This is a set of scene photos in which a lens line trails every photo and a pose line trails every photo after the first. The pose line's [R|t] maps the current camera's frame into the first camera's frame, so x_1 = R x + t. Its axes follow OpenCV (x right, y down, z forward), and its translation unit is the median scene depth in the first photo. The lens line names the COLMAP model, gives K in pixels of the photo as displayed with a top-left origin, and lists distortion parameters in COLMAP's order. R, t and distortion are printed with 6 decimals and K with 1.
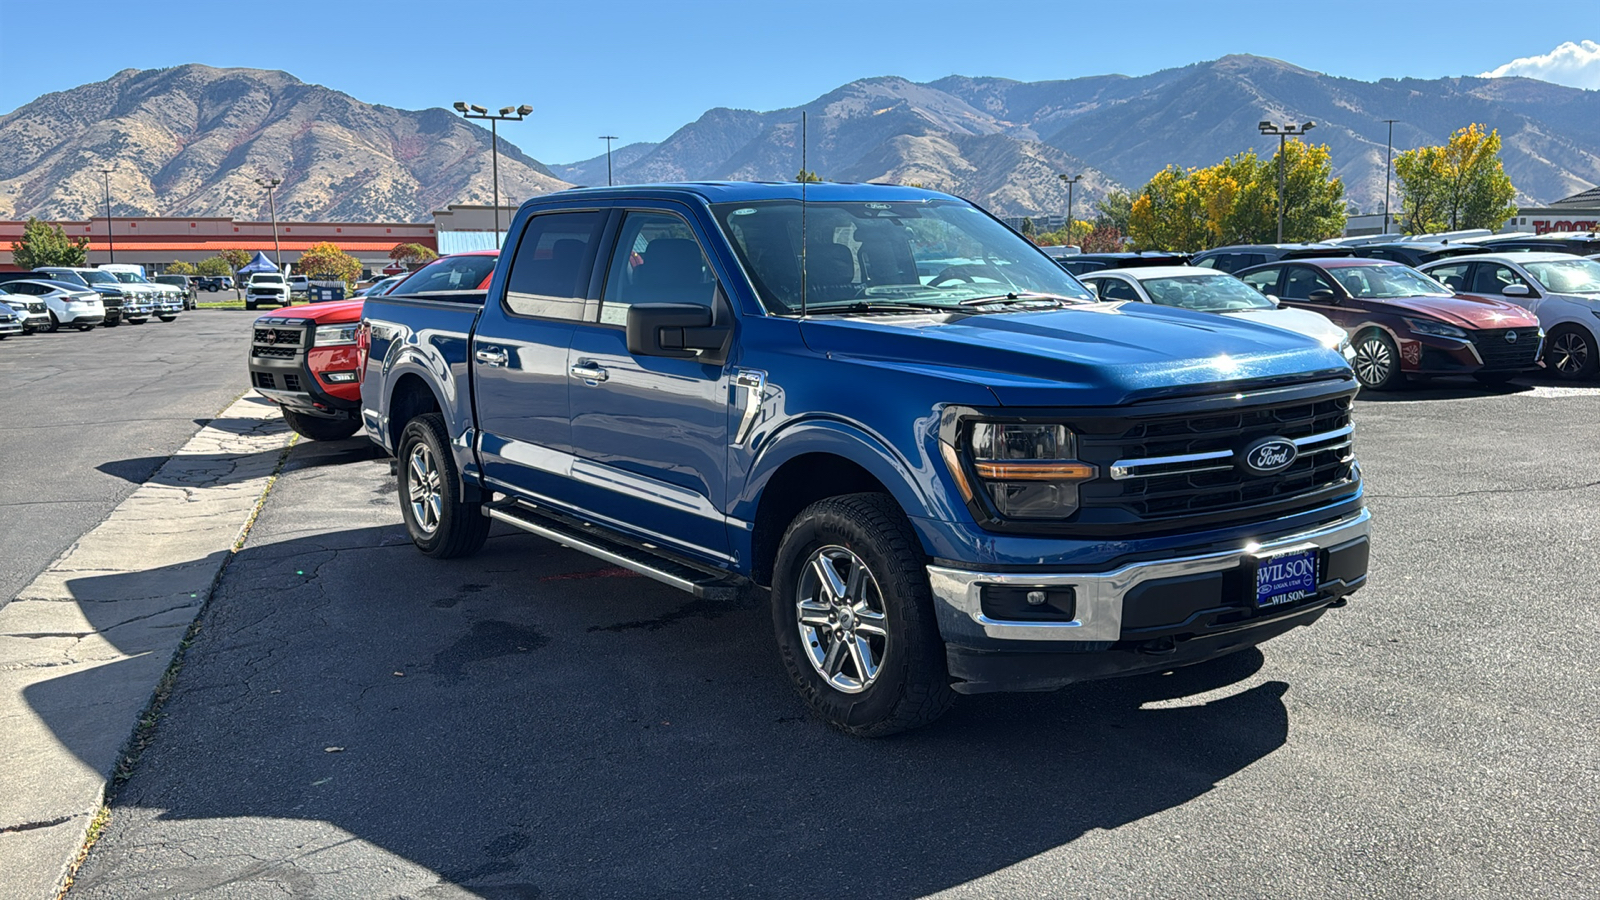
lens RADIAL K [[1362.8, 0, 769.2], [0, 1362.8, 477.7], [0, 0, 1]] dist [0.124943, -0.205480]
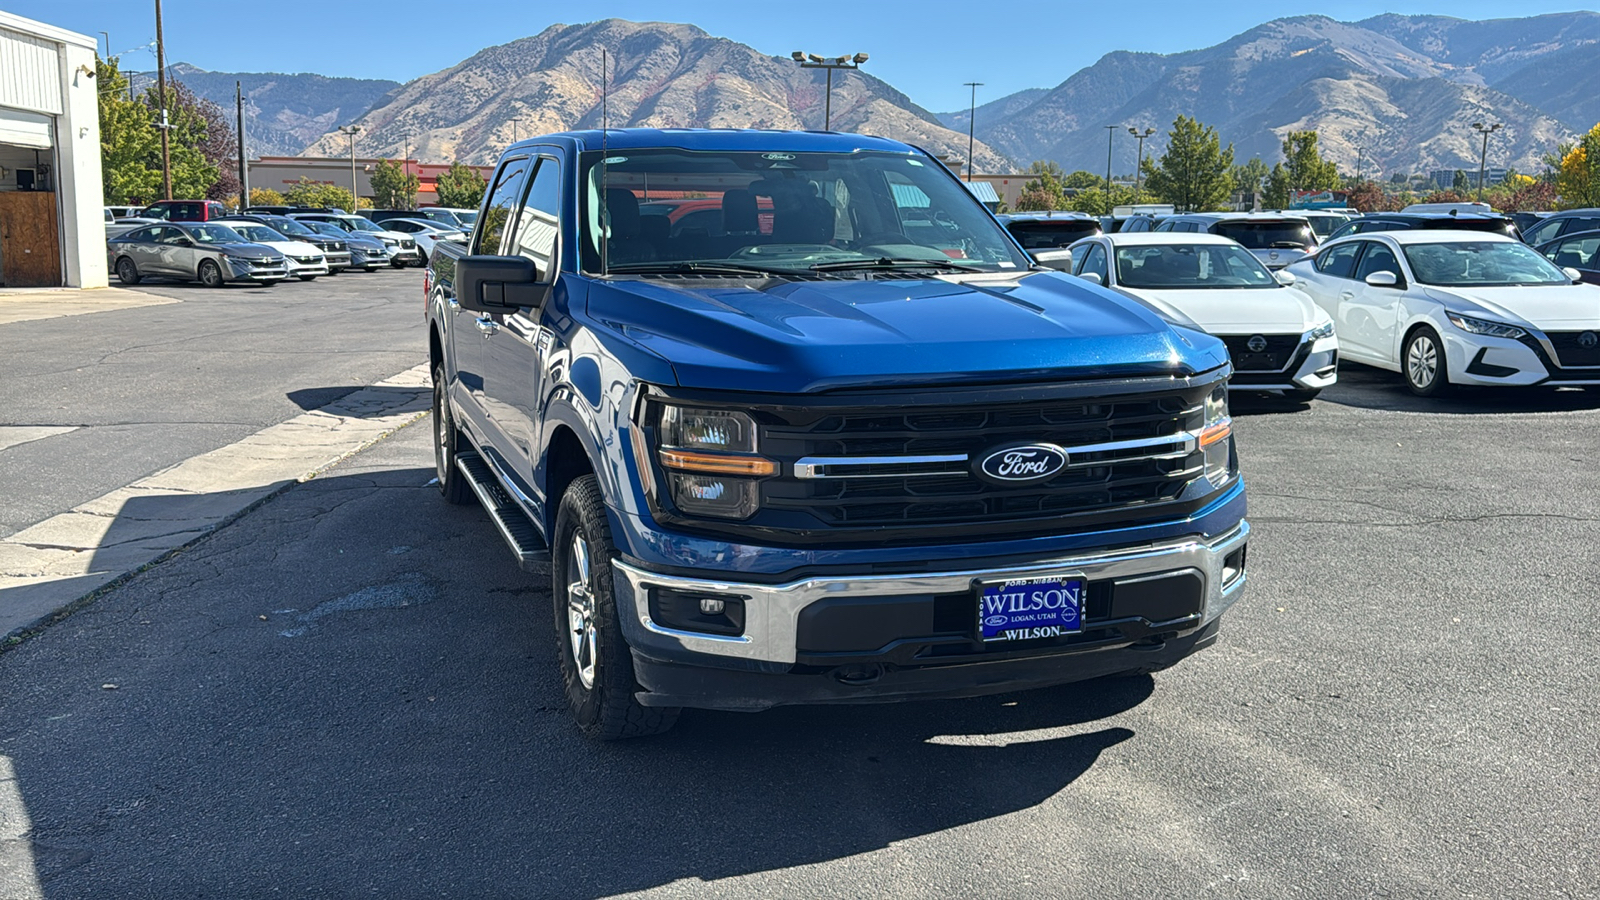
lens RADIAL K [[1362.8, 0, 765.6], [0, 1362.8, 466.5], [0, 0, 1]] dist [0.124943, -0.205480]
pose [[0.962321, 0.070610, -0.262590, 0.290595], [-0.063332, 0.997340, 0.036089, -0.023093], [0.264439, -0.018099, 0.964232, 0.104803]]
